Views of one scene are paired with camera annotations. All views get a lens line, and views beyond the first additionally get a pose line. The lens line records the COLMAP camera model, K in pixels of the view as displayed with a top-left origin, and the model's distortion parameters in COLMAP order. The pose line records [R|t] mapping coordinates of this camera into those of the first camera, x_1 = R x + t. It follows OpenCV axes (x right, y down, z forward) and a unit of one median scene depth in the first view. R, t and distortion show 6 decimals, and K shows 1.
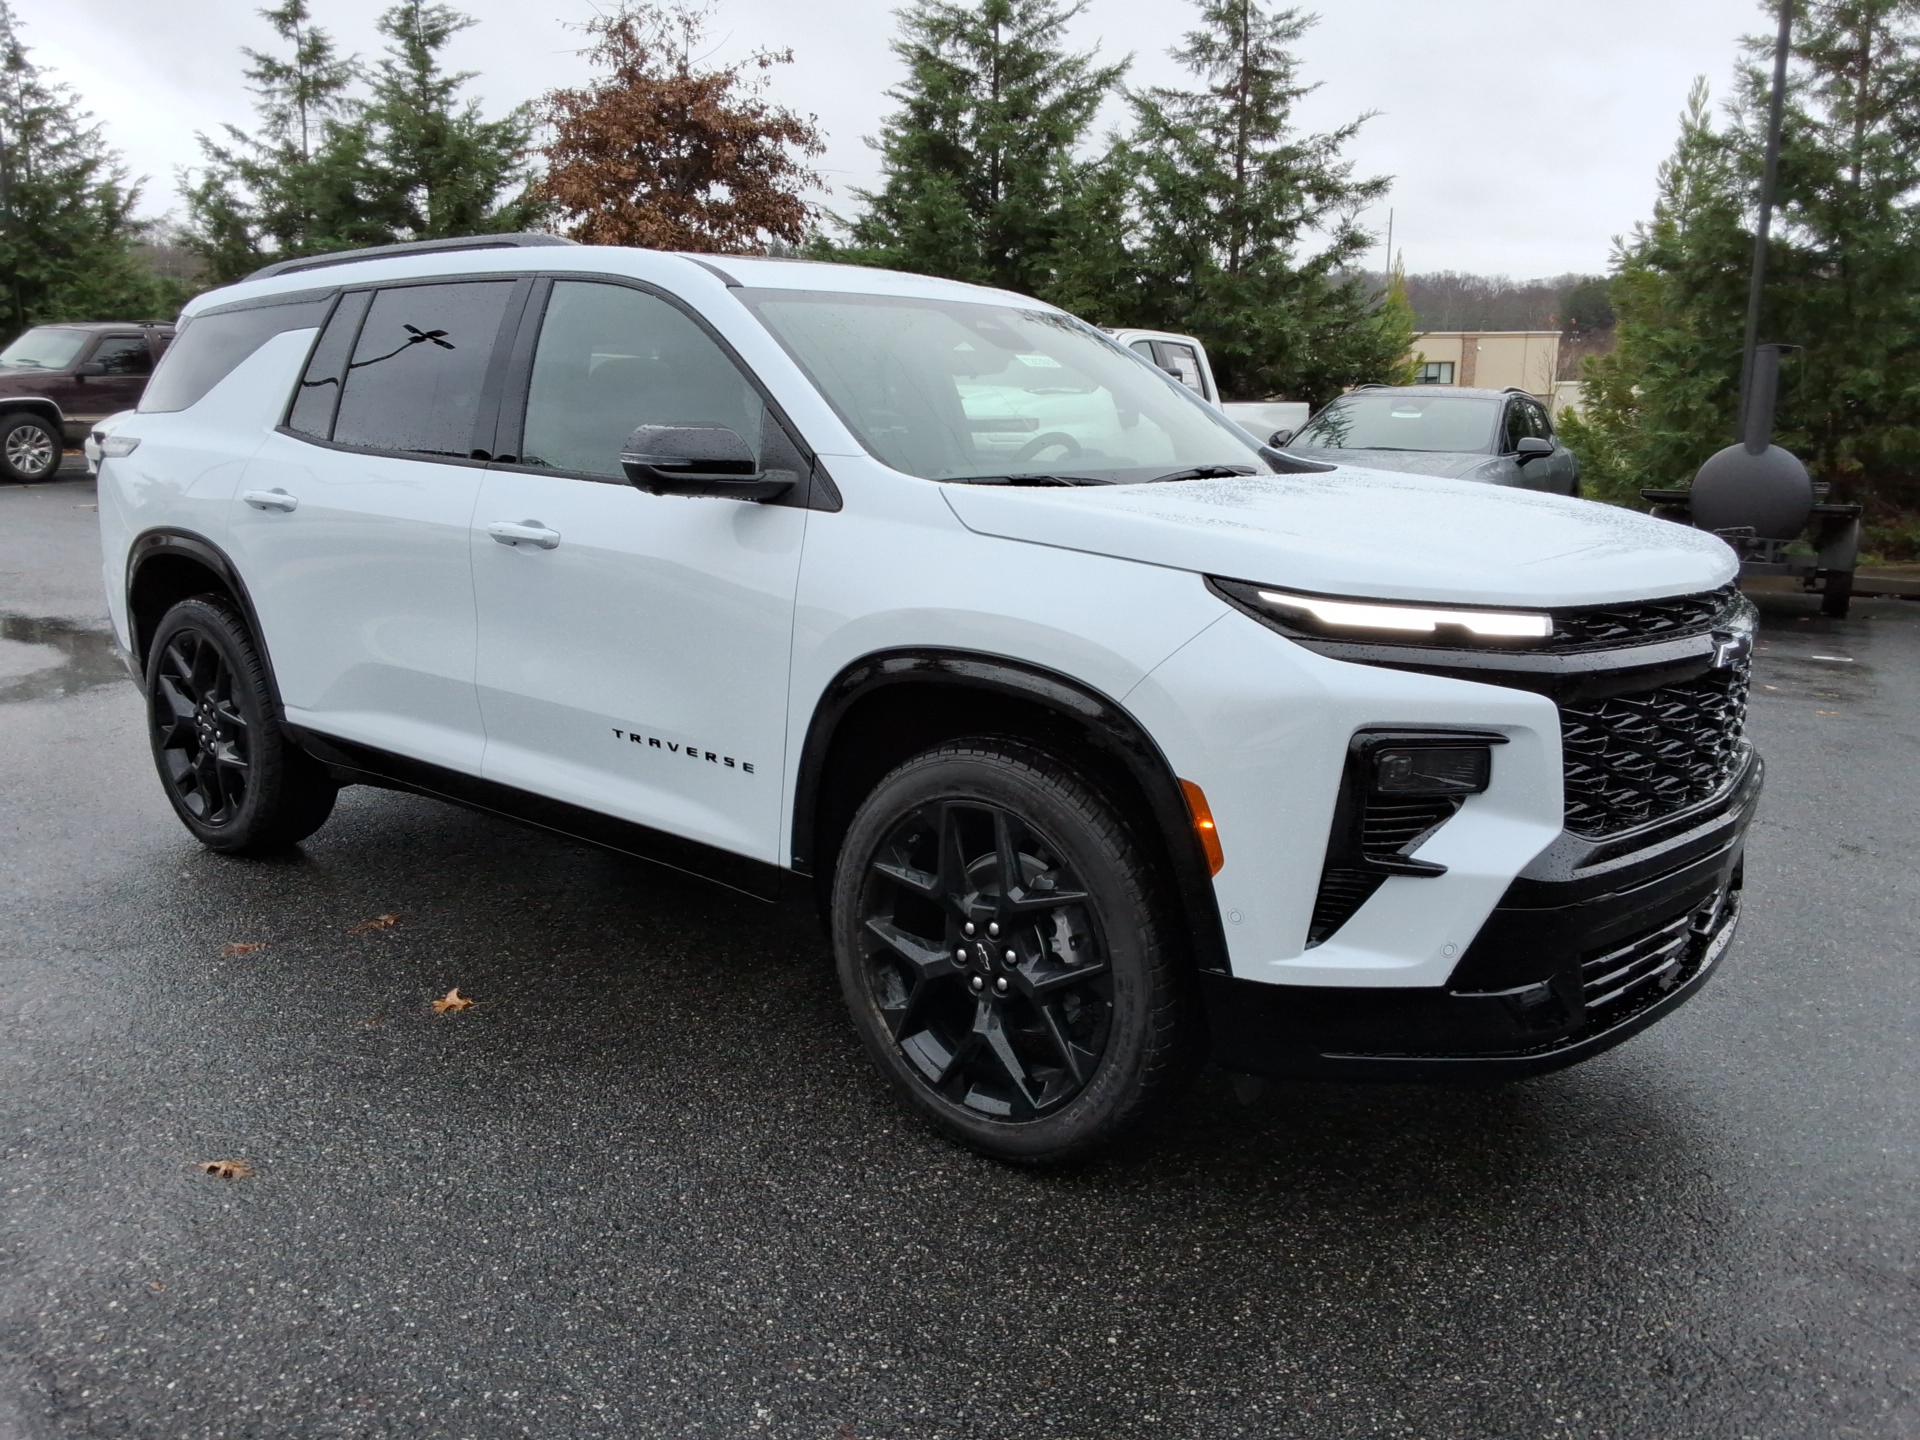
lens RADIAL K [[1524.4, 0, 966.2], [0, 1524.4, 691.6], [0, 0, 1]] dist [0.105281, -0.140669]
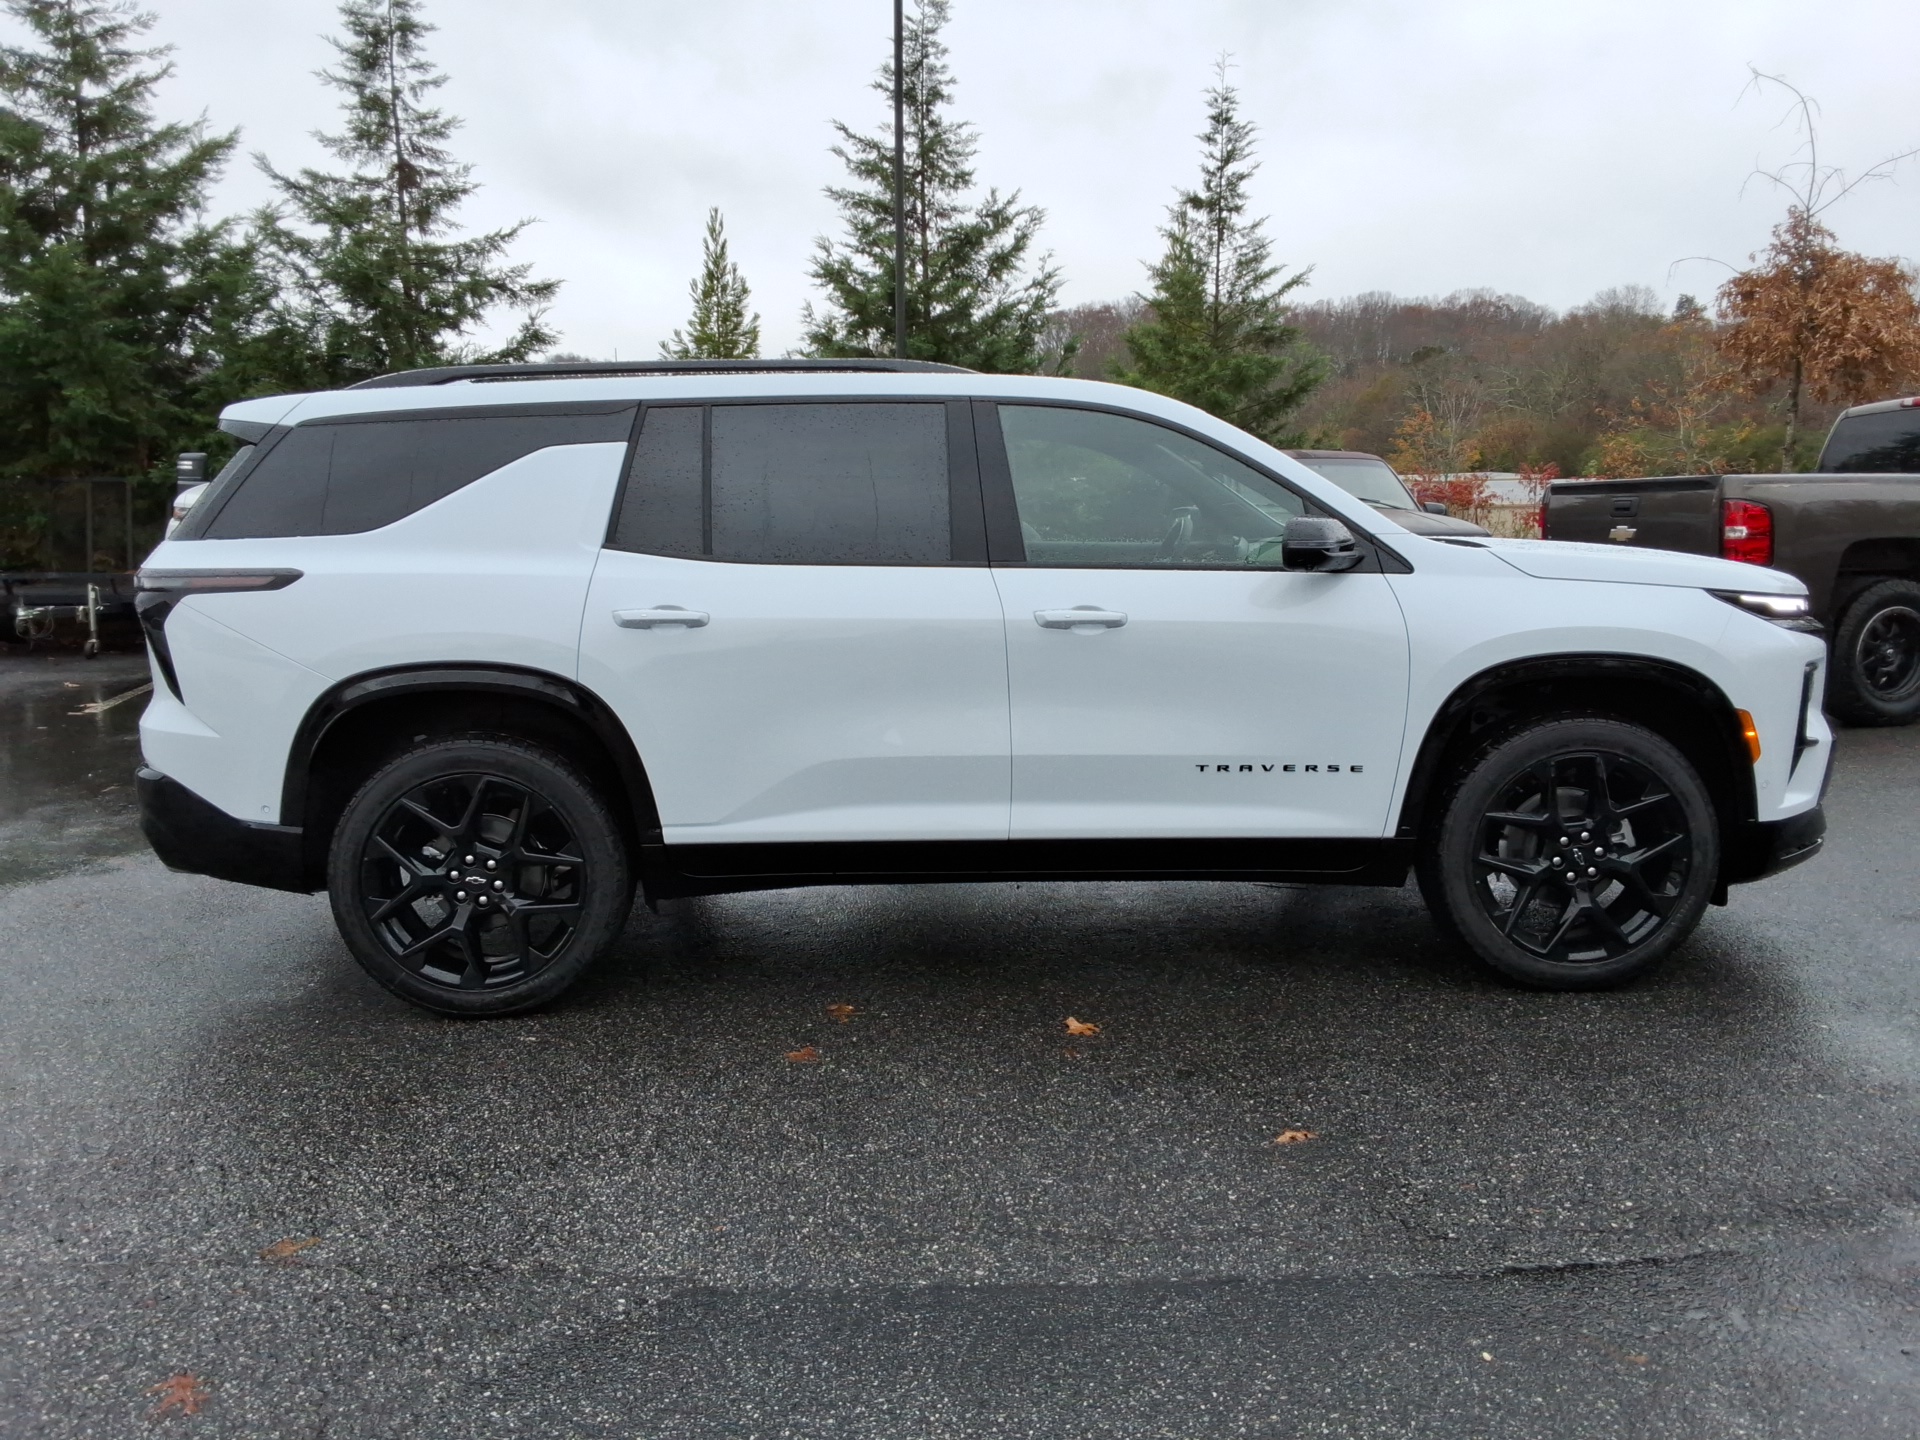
lens RADIAL K [[1524.4, 0, 958.2], [0, 1524.4, 708.6], [0, 0, 1]] dist [0.105281, -0.140669]
pose [[0.759843, -0.116701, 0.639547, -0.843026], [0.143799, 0.989559, 0.009723, -0.043853], [-0.634004, 0.084579, 0.768691, 0.123072]]
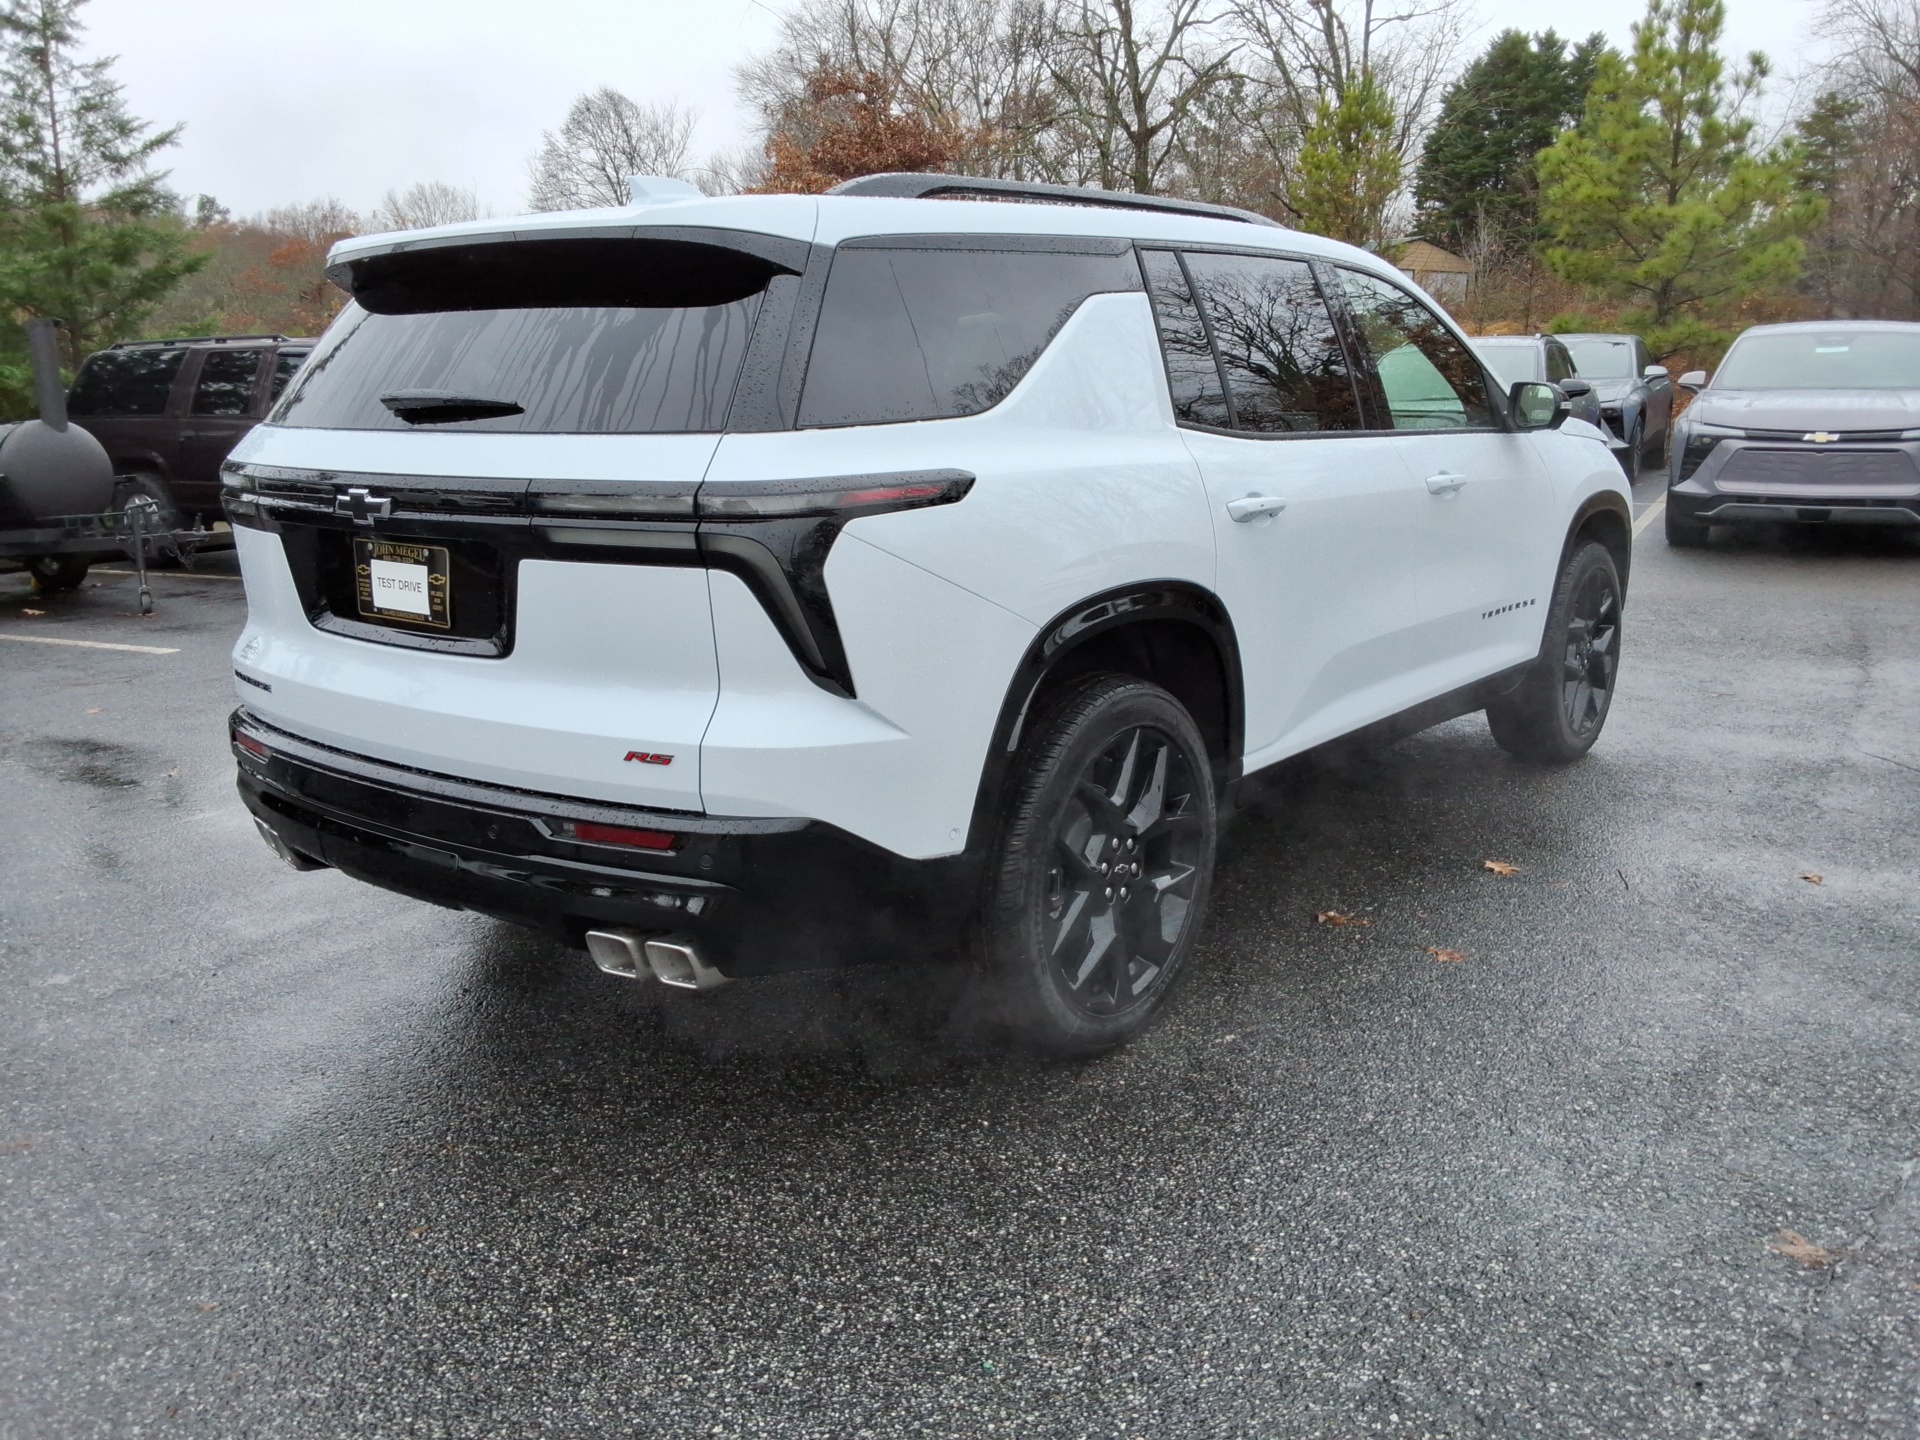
lens RADIAL K [[1524.4, 0, 963.2], [0, 1524.4, 711.5], [0, 0, 1]] dist [0.105281, -0.140669]
pose [[-0.013117, -0.226998, 0.973807, -1.142329], [0.197512, 0.954114, 0.225068, -0.210973], [-0.980213, 0.195291, 0.032319, 1.029414]]
